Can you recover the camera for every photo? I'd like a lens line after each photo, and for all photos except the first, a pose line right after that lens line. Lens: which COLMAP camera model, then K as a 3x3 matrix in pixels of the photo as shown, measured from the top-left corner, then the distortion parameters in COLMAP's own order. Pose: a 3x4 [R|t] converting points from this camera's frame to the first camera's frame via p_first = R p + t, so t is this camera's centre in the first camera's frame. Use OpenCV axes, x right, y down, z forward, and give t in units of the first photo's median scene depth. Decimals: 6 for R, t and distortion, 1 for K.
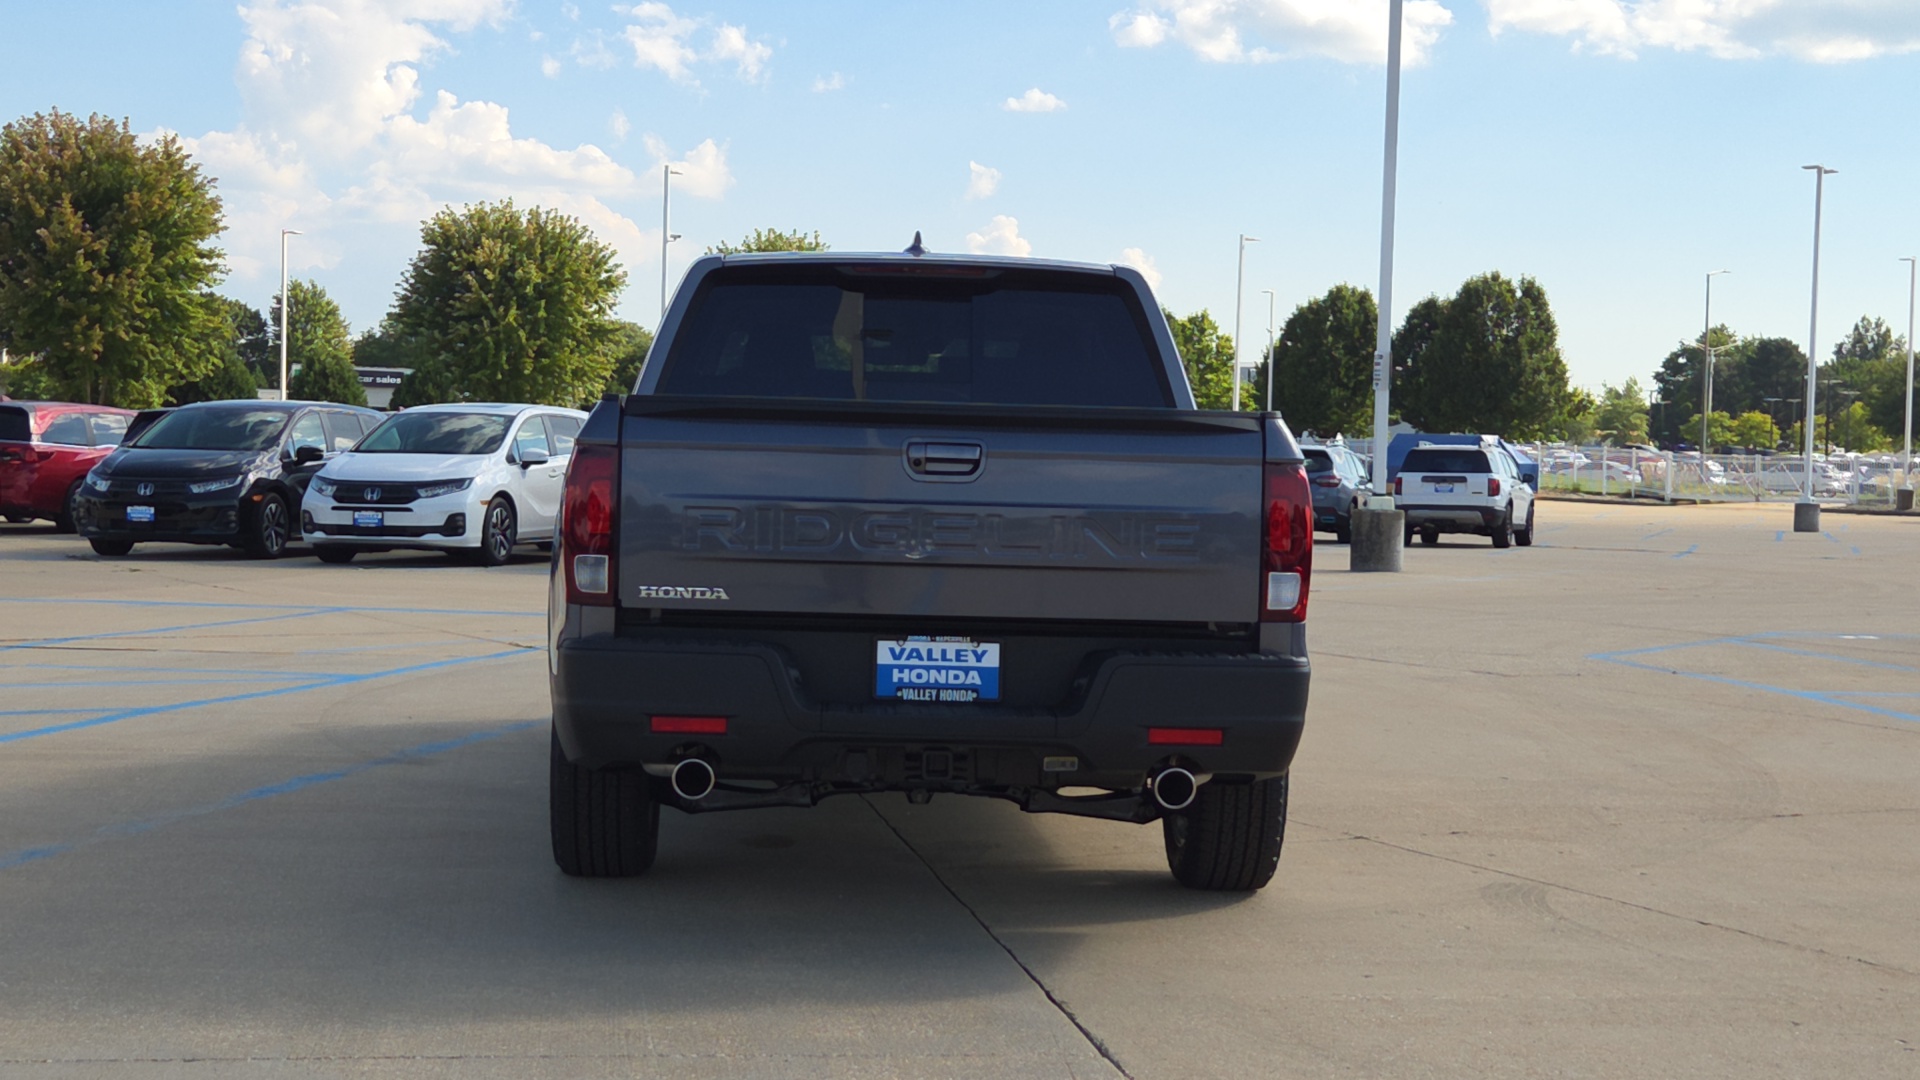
lens RADIAL K [[2710.0, 0, 960.0], [0, 2710.0, 540.0], [0, 0, 1]] dist [0.166724, -0.012305]
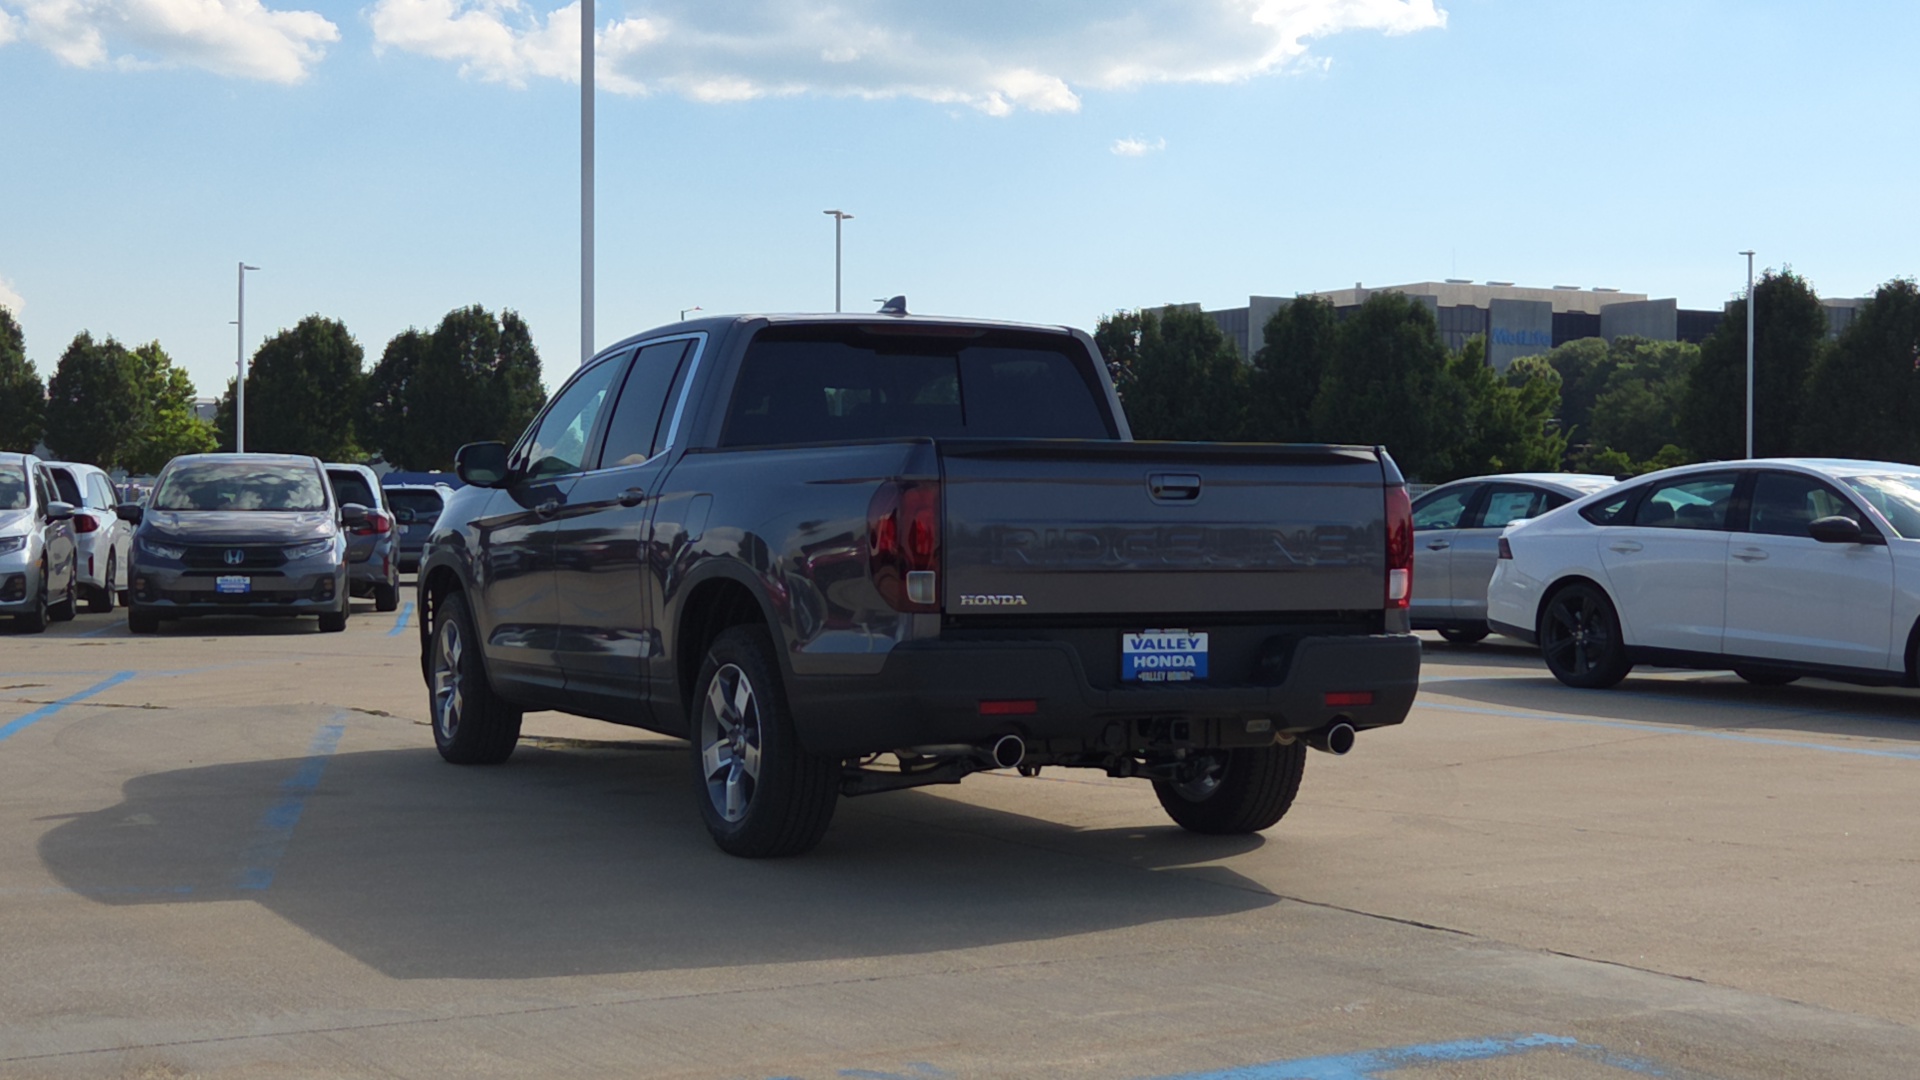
lens RADIAL K [[2927.6, 0, 960.0], [0, 2927.6, 540.0], [0, 0, 1]] dist [-0.045766, 0.713978]
pose [[0.915029, -0.023786, 0.402686, -0.066411], [0.030105, 0.999503, -0.009368, 0.000444], [-0.402263, 0.020695, 0.915290, -0.020698]]
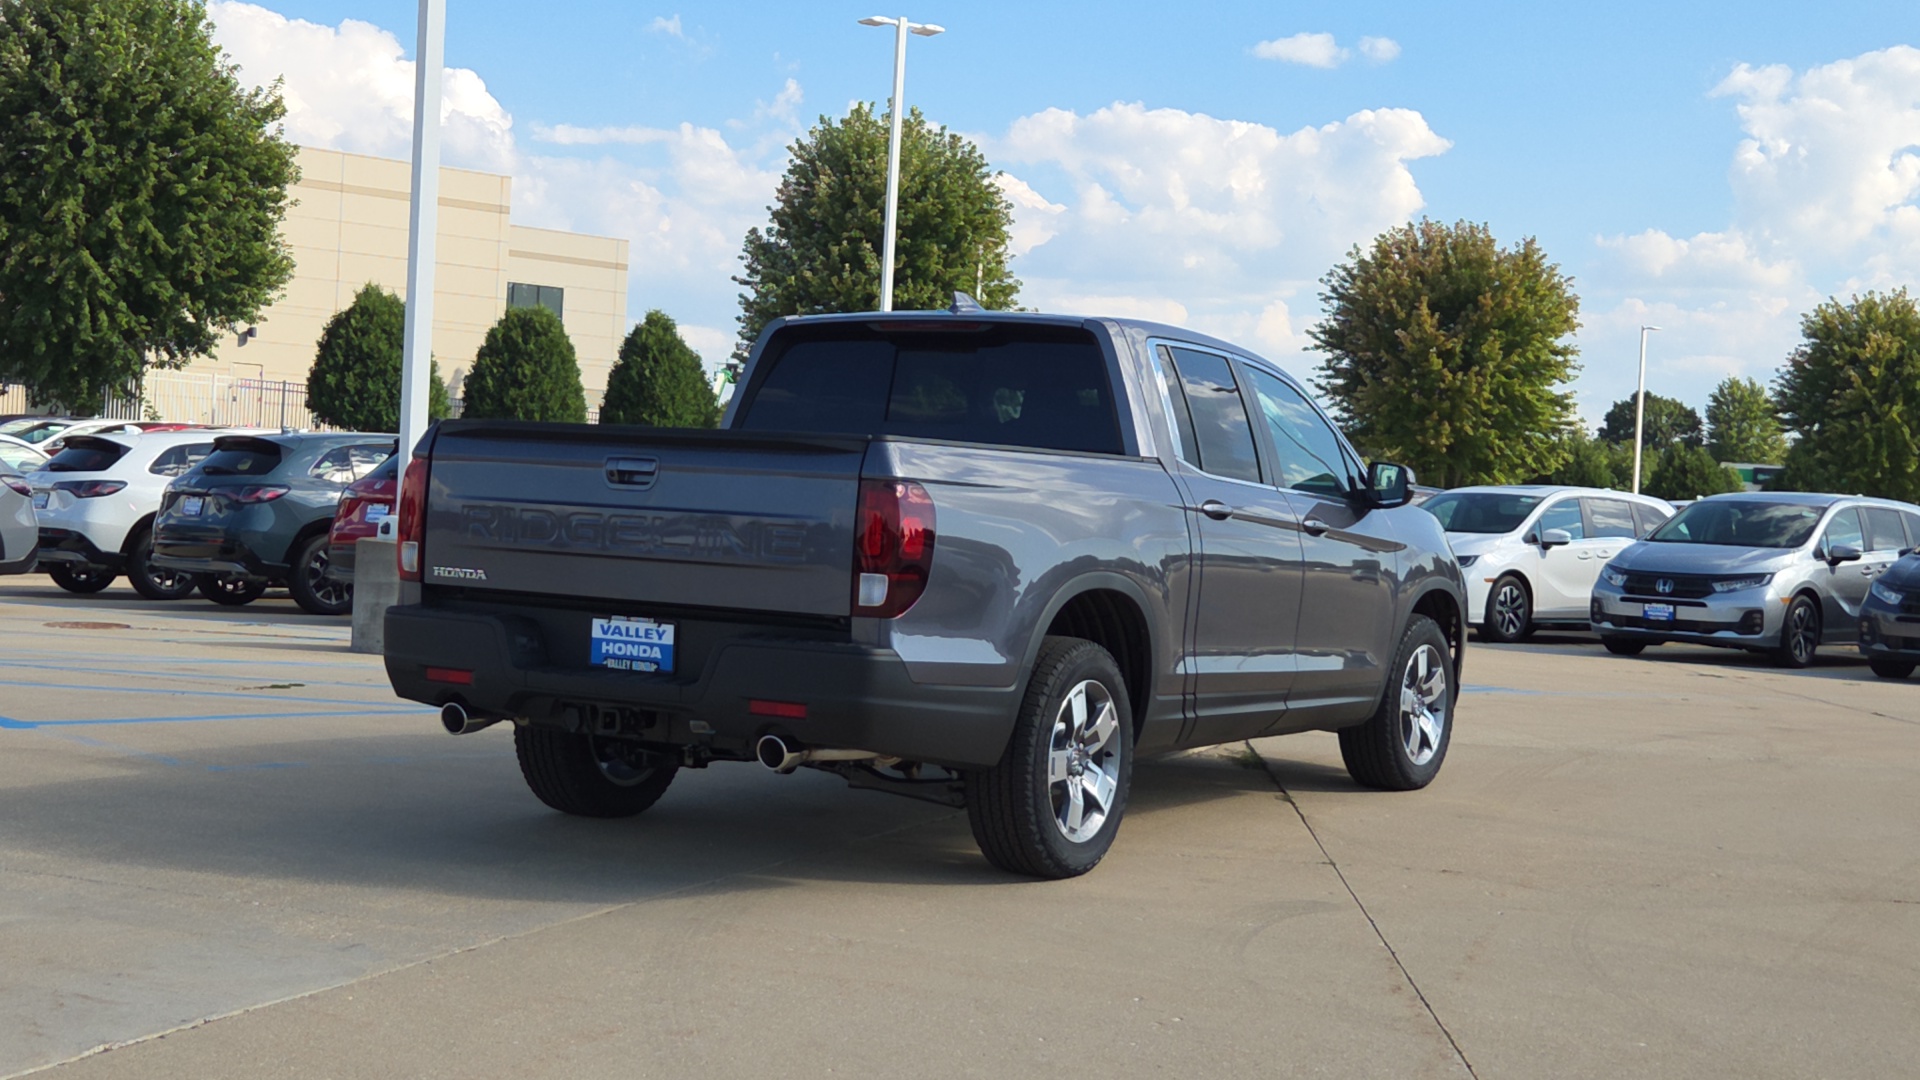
lens RADIAL K [[2749.6, 0, 956.0], [0, 2749.6, 629.1], [0, 0, 1]] dist [0.102919, -0.028103]
pose [[0.853993, 0.044521, -0.518376, 0.079150], [-0.047394, 0.998847, 0.007708, 0.002551], [0.518121, 0.017985, 0.855118, 0.001490]]
